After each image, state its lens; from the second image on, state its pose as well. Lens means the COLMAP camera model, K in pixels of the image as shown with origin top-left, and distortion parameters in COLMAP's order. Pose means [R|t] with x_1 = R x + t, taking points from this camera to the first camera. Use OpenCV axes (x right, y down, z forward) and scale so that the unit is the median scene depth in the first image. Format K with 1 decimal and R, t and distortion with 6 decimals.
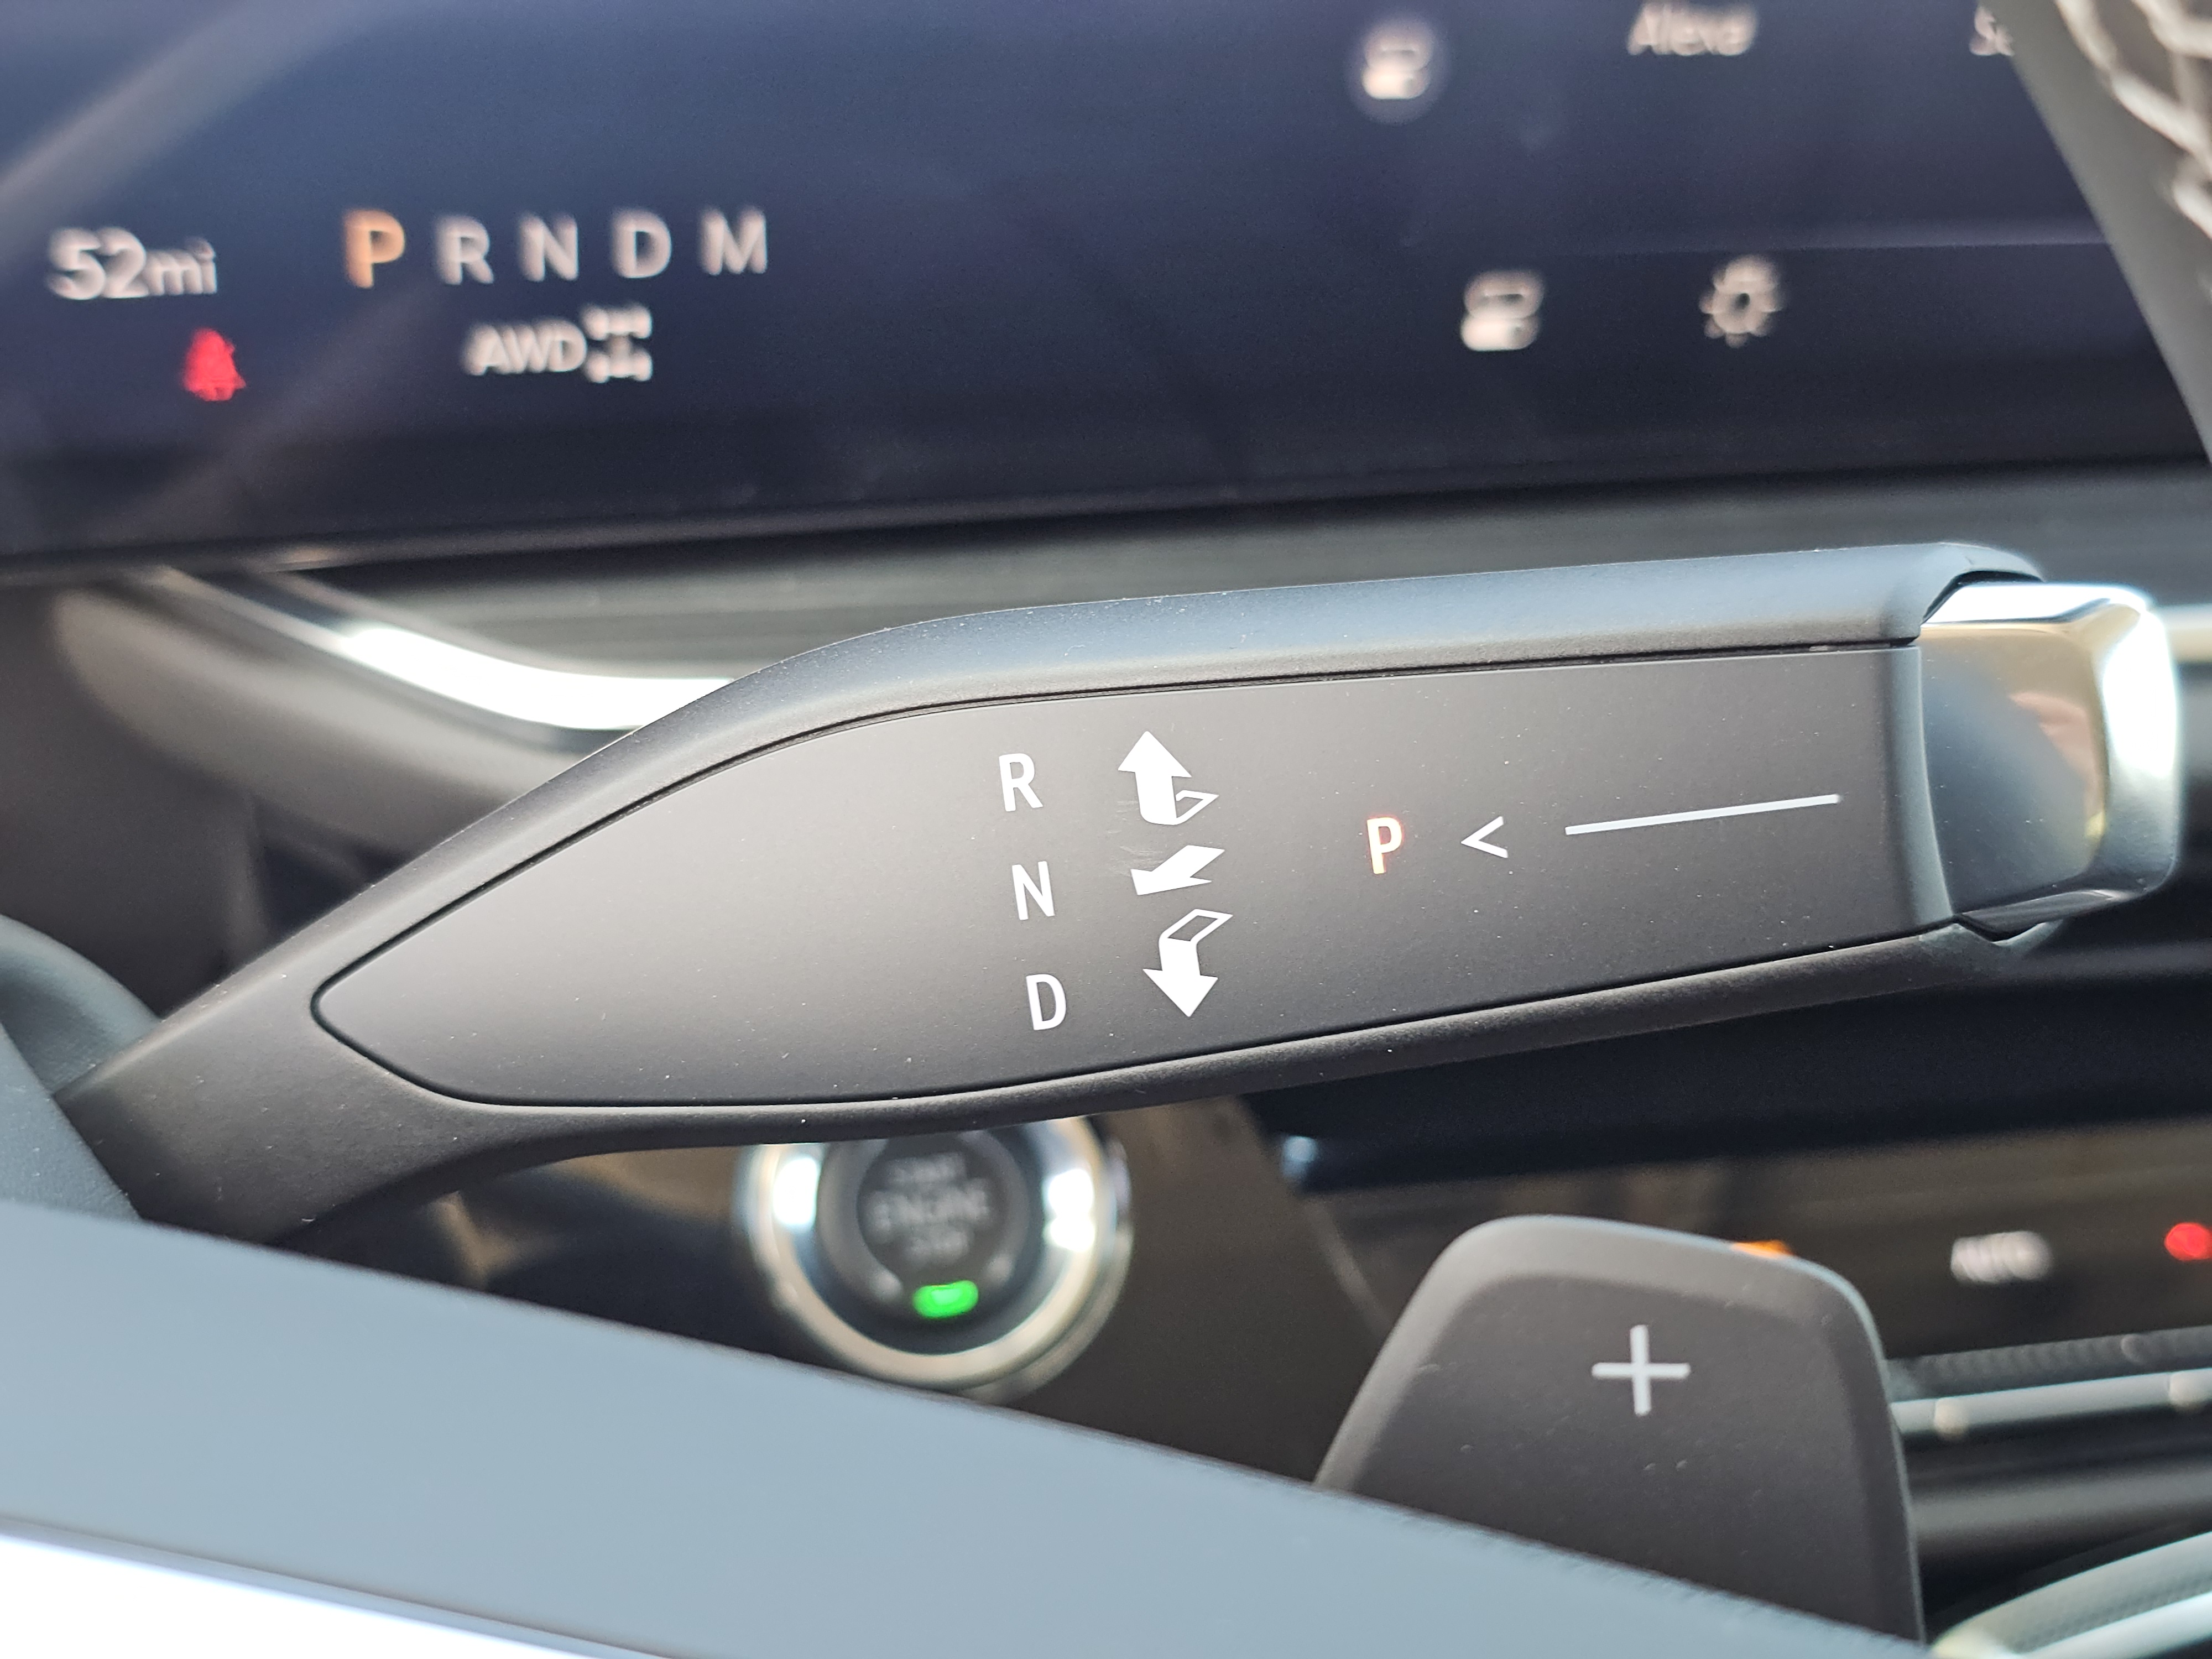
lens RADIAL K [[3020.5, 0, 1101.8], [0, 3020.5, 852.1], [0, 0, 1]] dist [0.187655, -0.712404]
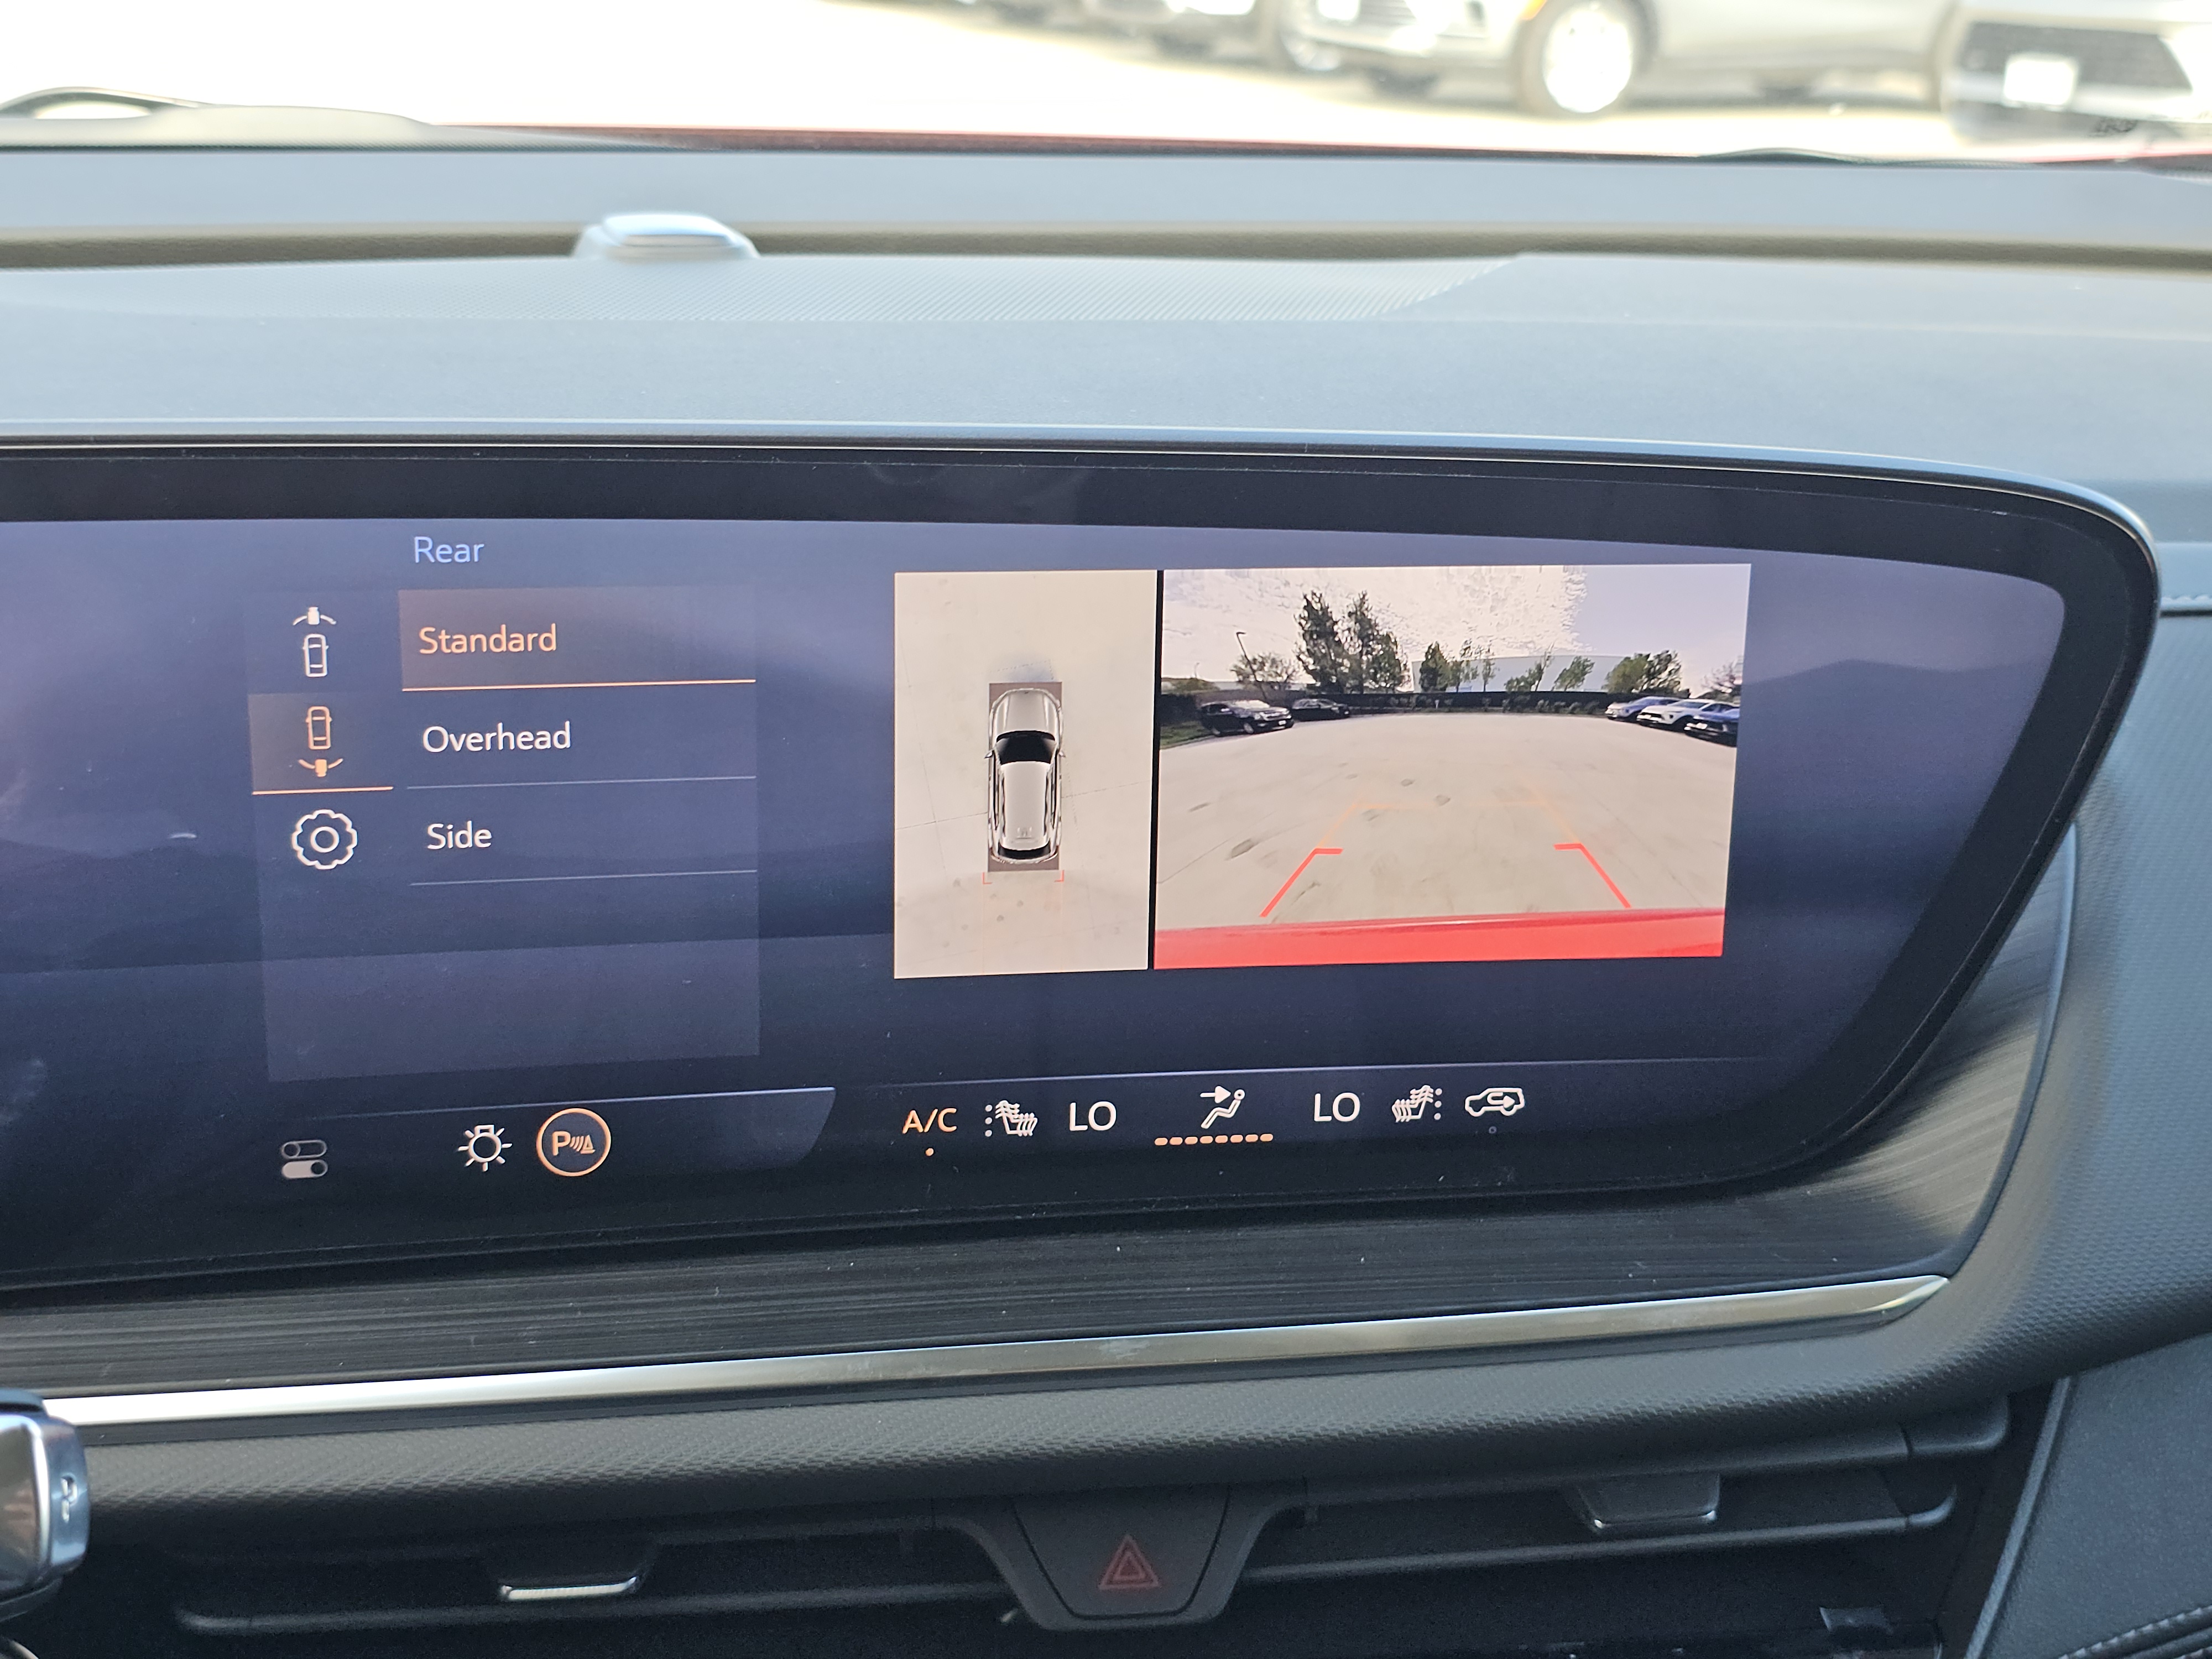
lens RADIAL K [[2995.6, 0, 1106.0], [0, 2995.6, 829.5], [0, 0, 1]] dist [0.187546, -0.685678]
pose [[0.994056, -0.011700, -0.108235, 0.790830], [-0.009007, 0.981960, -0.188873, -0.062157], [0.108493, 0.188725, 0.976018, -0.542855]]
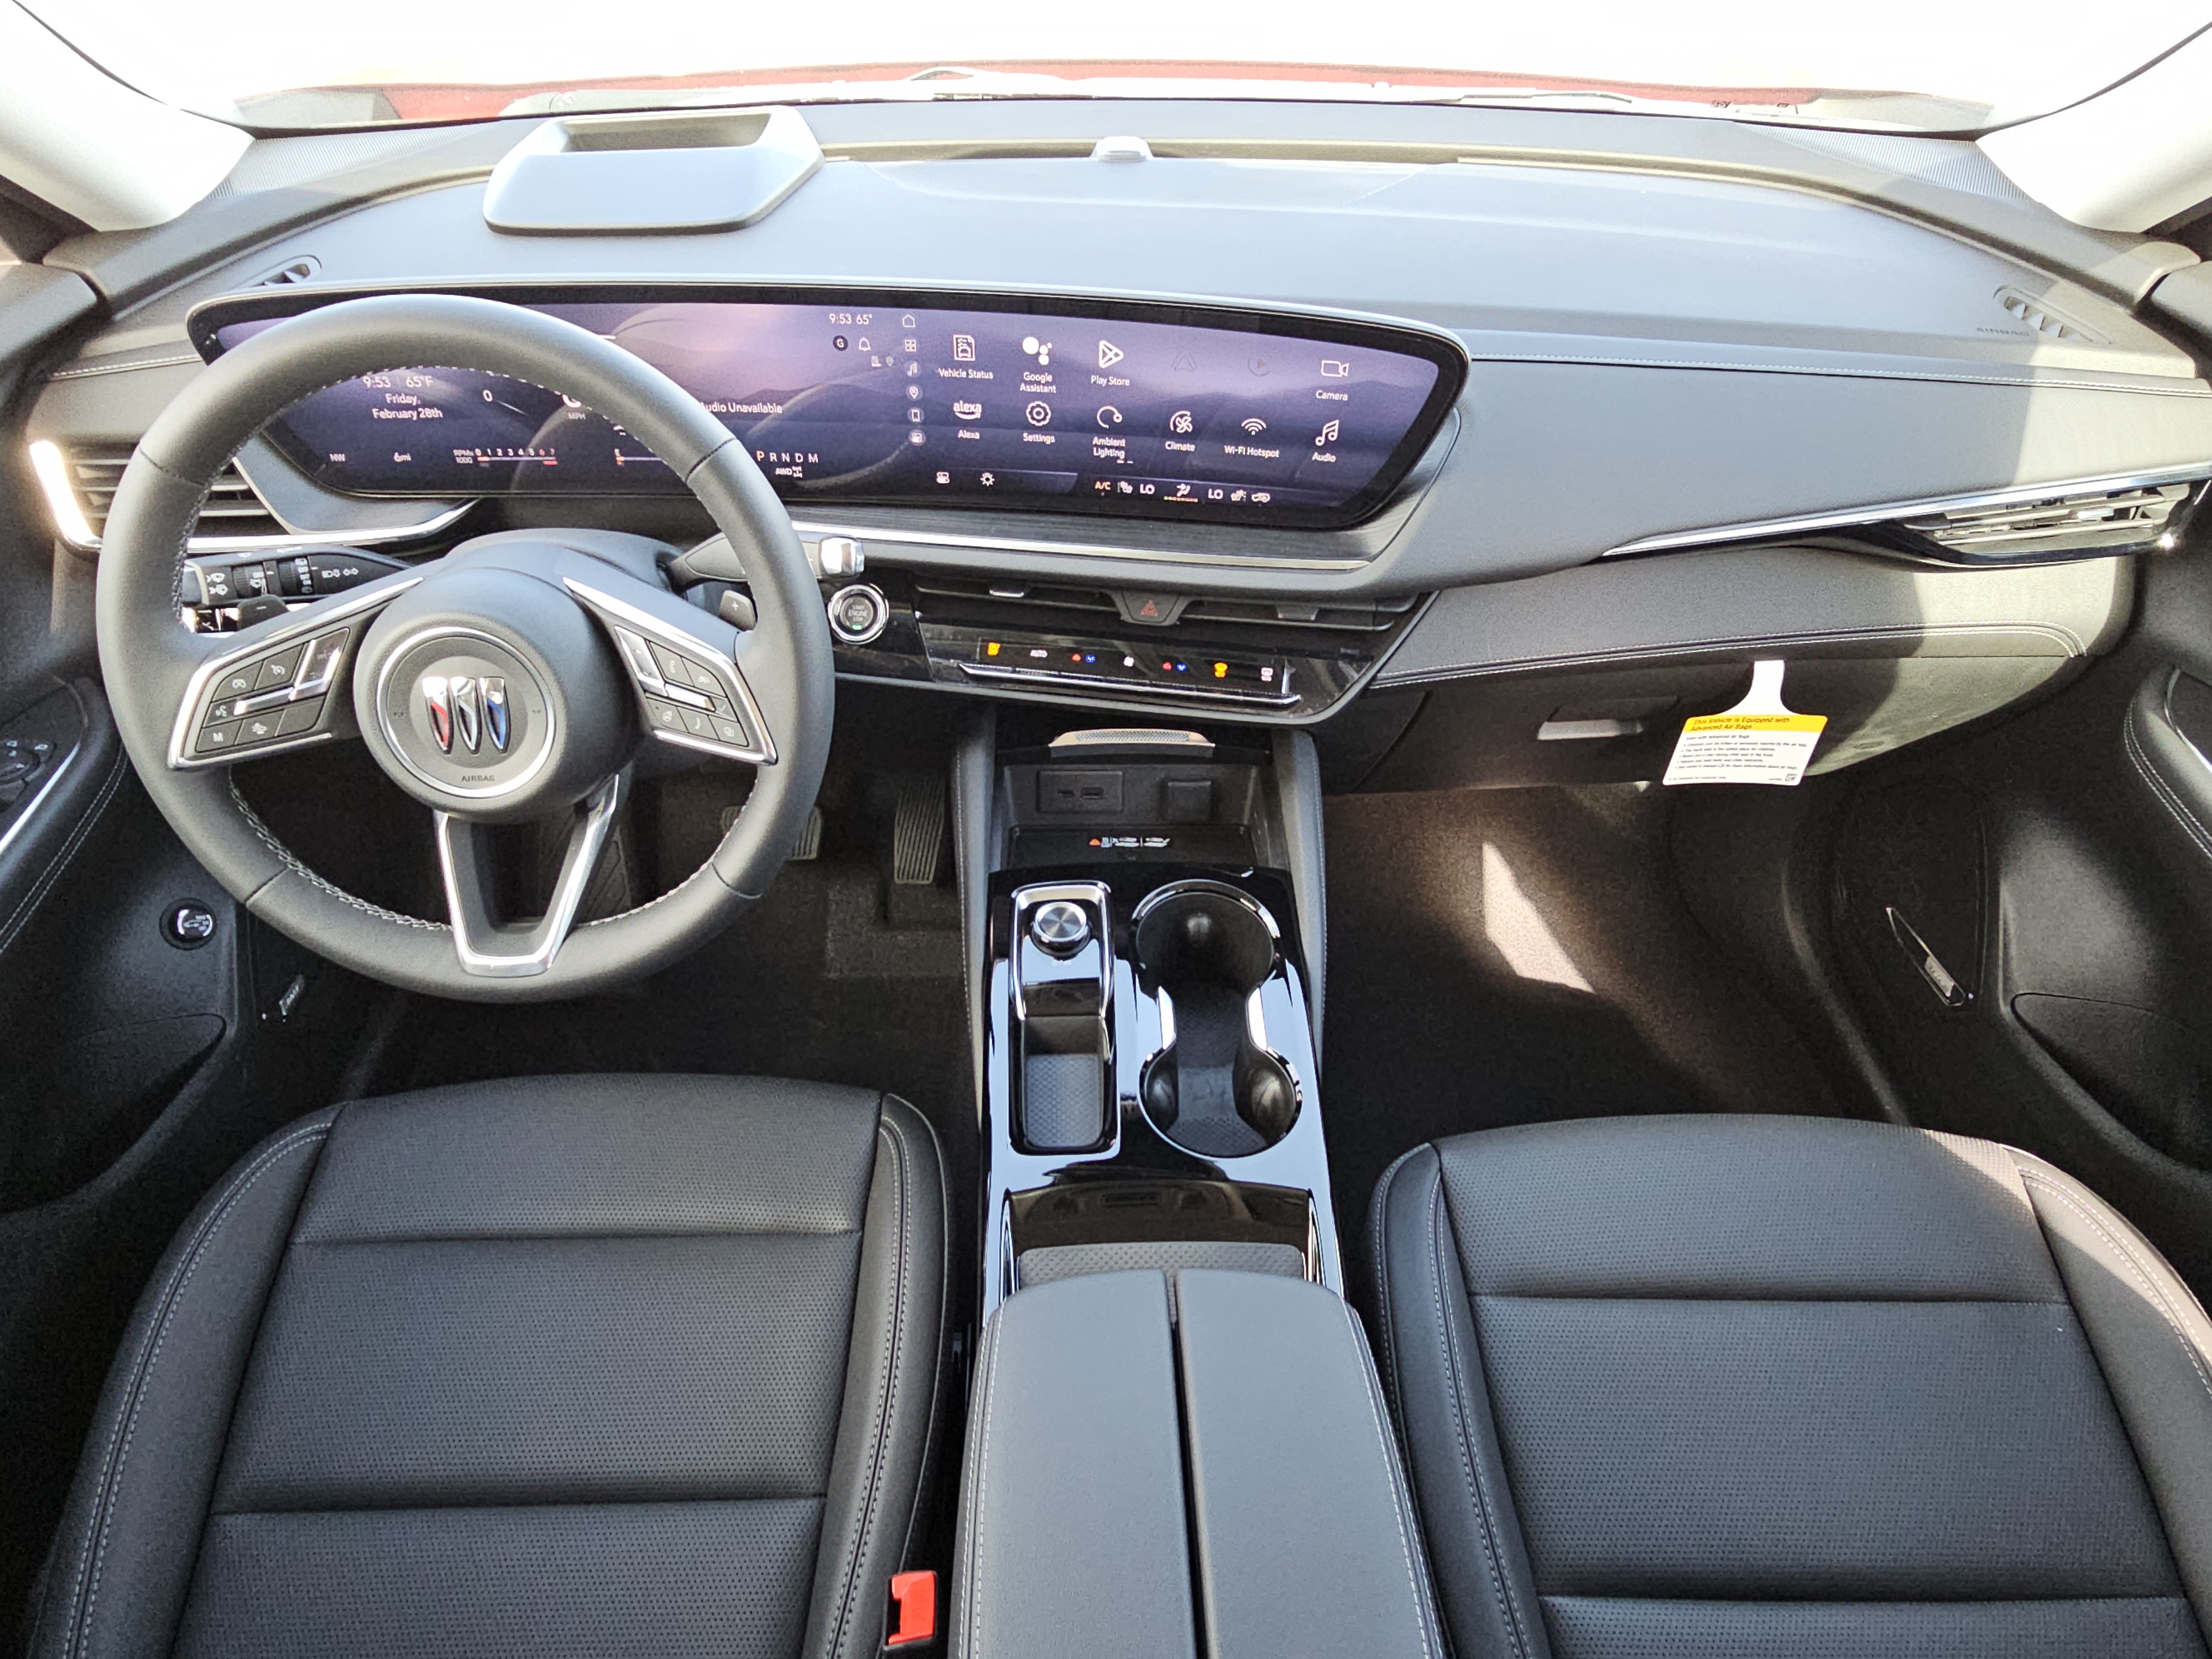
lens RADIAL K [[1361.8, 0, 1092.6], [0, 1361.8, 826.5], [0, 0, 1]] dist [-0.002360, 0.003402]
pose [[0.915721, 0.207186, -0.344280, 1.663540], [-0.132660, 0.964658, 0.227676, -0.184216], [0.379284, -0.162815, 0.910843, -1.647465]]
